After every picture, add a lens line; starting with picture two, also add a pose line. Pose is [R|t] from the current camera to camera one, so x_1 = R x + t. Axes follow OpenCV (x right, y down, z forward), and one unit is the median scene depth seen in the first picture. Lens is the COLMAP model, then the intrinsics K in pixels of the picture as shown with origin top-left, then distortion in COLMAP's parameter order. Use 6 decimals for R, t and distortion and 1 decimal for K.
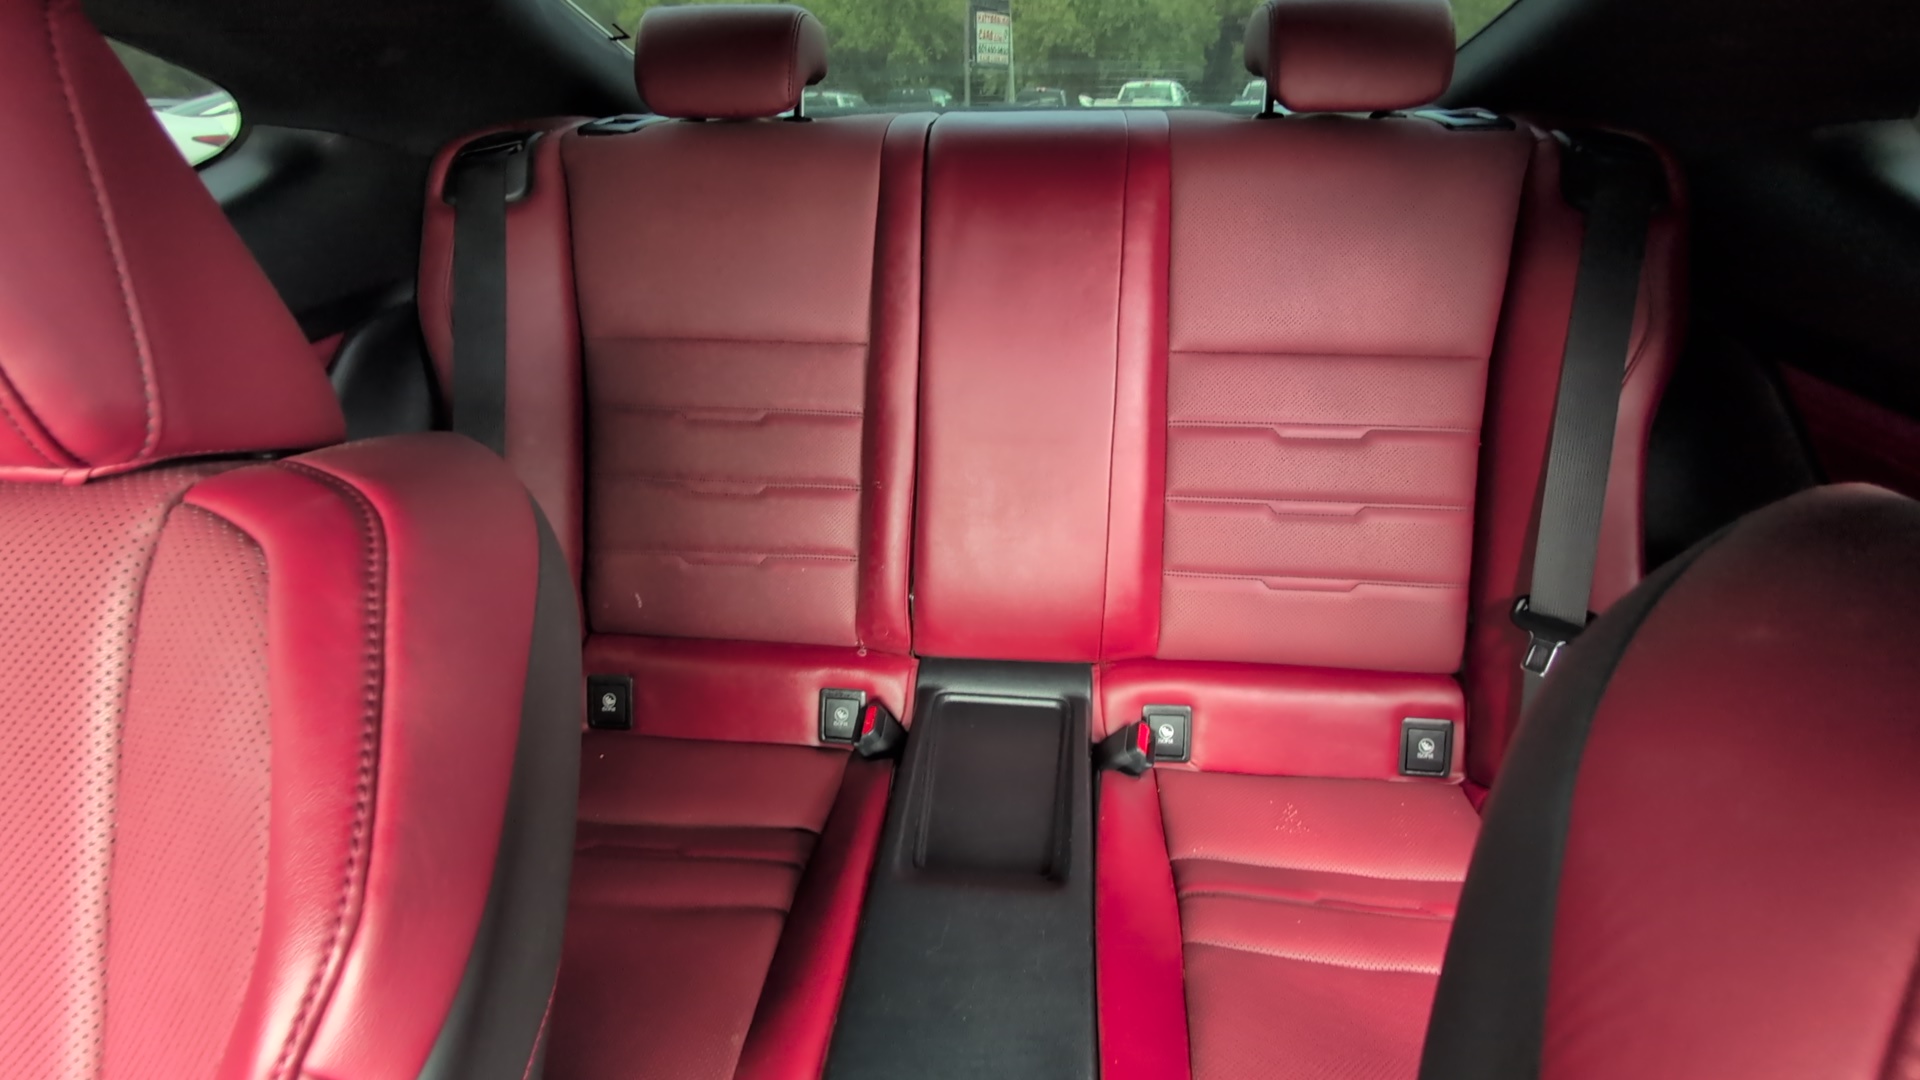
lens RADIAL K [[922.2, 0, 962.9], [0, 922.2, 591.2], [0, 0, 1]] dist [0.021200, 0.000325]
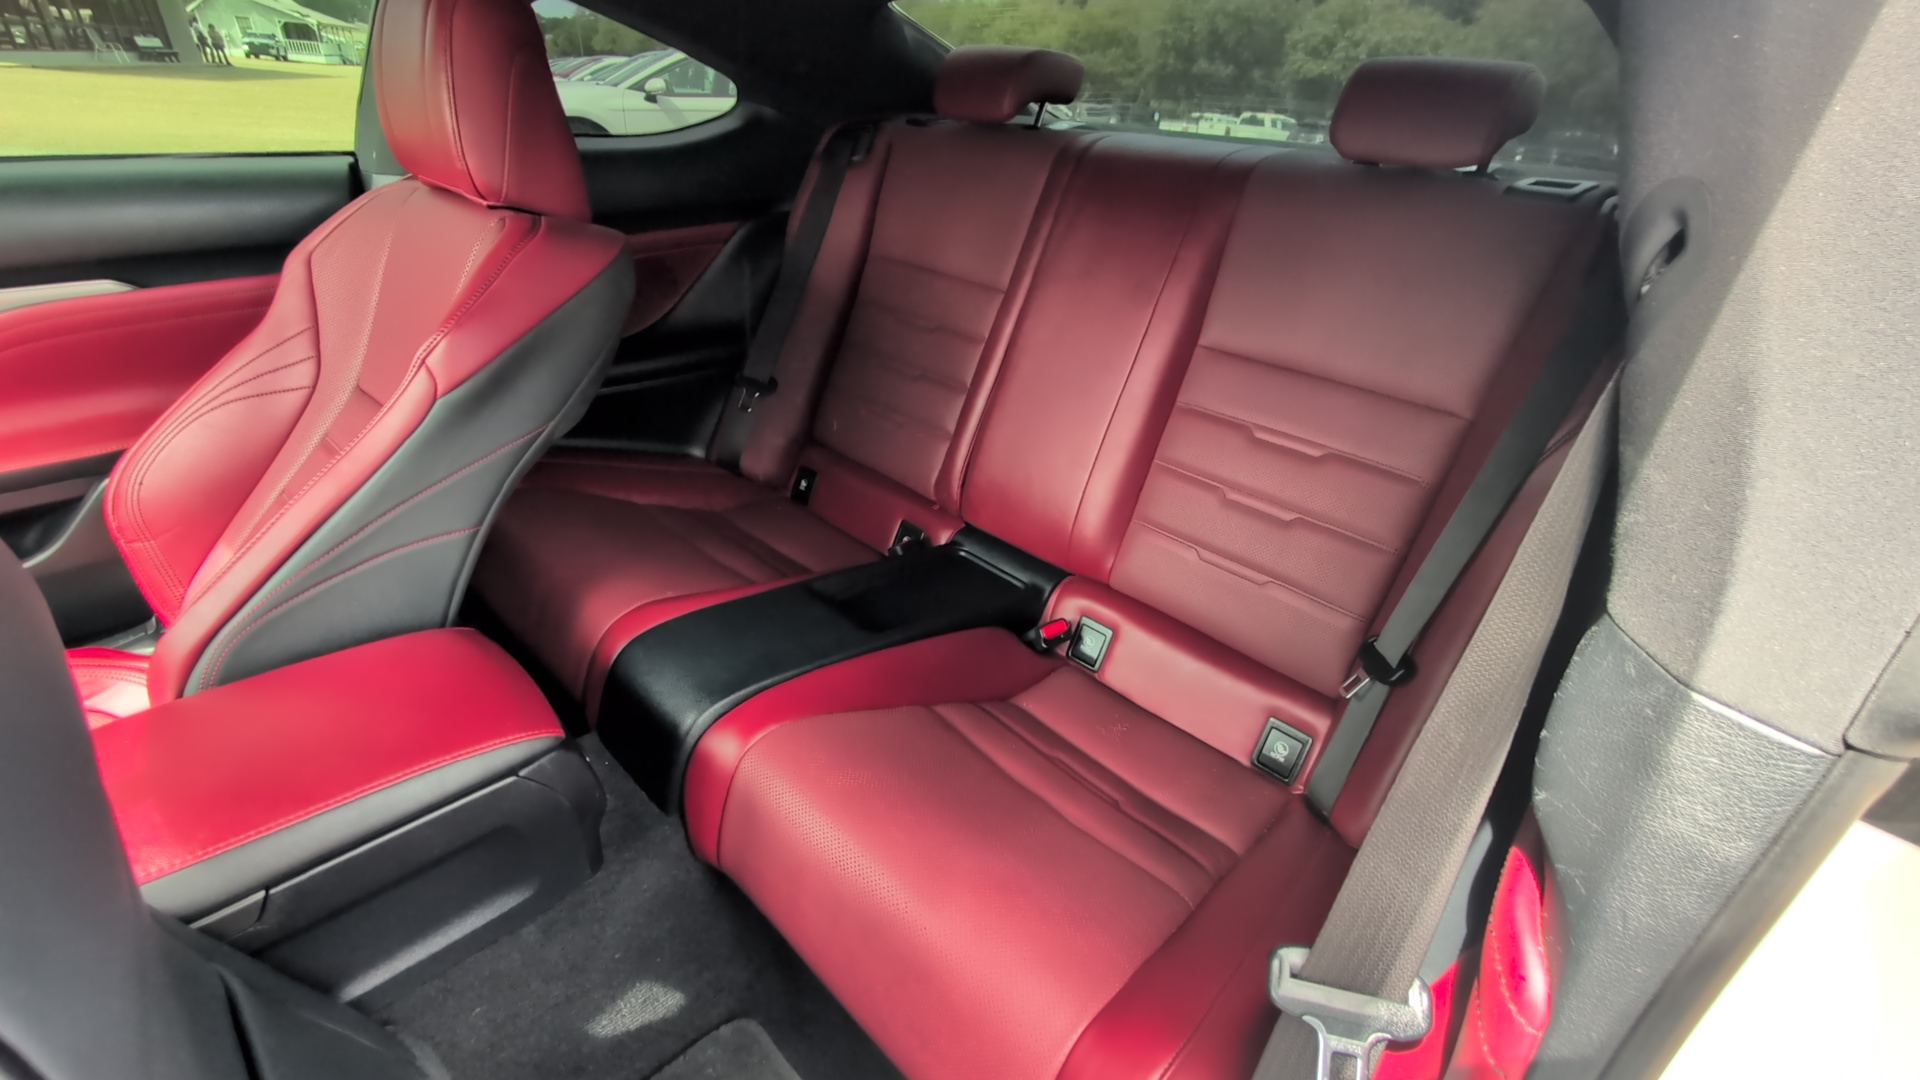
lens RADIAL K [[922.2, 0, 962.9], [0, 922.2, 591.2], [0, 0, 1]] dist [0.021200, 0.000325]
pose [[0.756683, 0.370366, -0.538758, 0.735306], [-0.388613, 0.917480, 0.084911, 0.051047], [0.525748, 0.145117, 0.838171, -0.126151]]
